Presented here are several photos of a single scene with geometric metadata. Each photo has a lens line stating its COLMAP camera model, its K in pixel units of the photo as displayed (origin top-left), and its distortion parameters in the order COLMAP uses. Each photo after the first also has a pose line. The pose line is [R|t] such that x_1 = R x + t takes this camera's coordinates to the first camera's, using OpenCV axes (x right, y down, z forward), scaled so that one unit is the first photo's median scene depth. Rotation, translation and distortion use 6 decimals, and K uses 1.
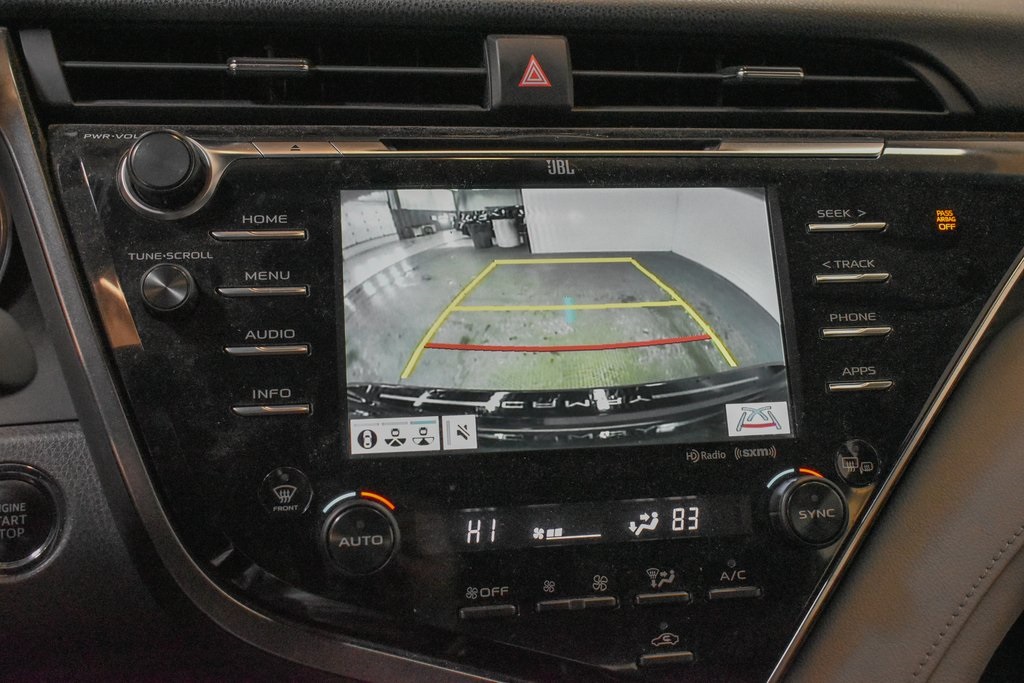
lens RADIAL K [[1052.7, 0, 496.2], [0, 1052.7, 334.1], [0, 0, 1]] dist [-0.020228, 0.000000]
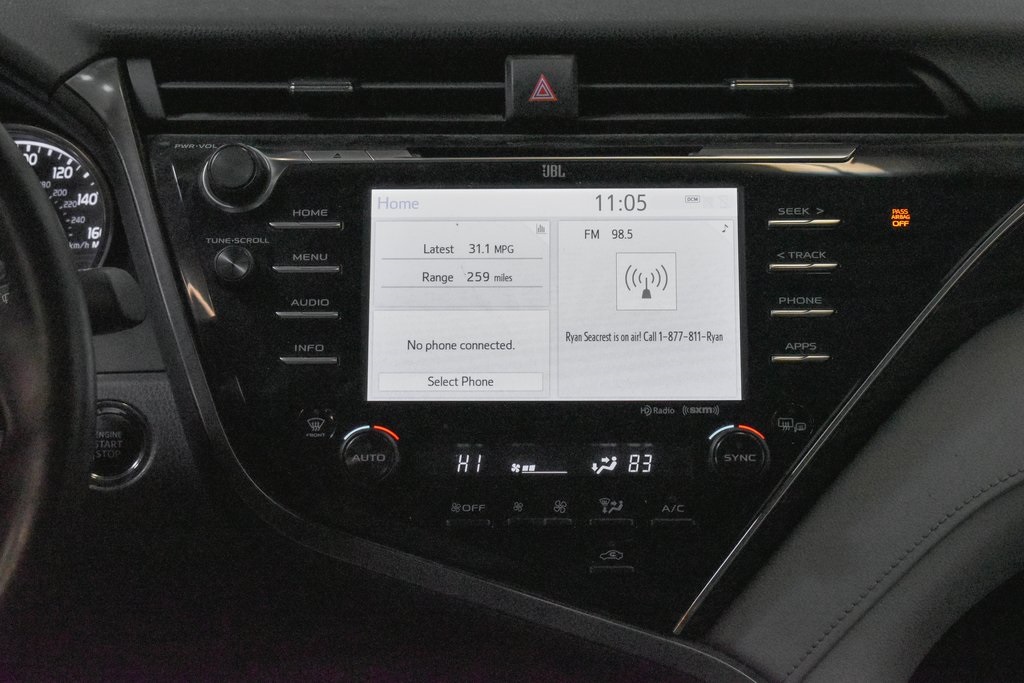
lens RADIAL K [[2241.0, 0, 507.4], [0, 2241.0, 342.8], [0, 0, 1]] dist [0.008091, 0.000000]
pose [[0.981150, 0.019567, -0.192255, 0.522897], [-0.028096, 0.998734, -0.041735, 0.149634], [0.191195, 0.046350, 0.980457, -1.557380]]
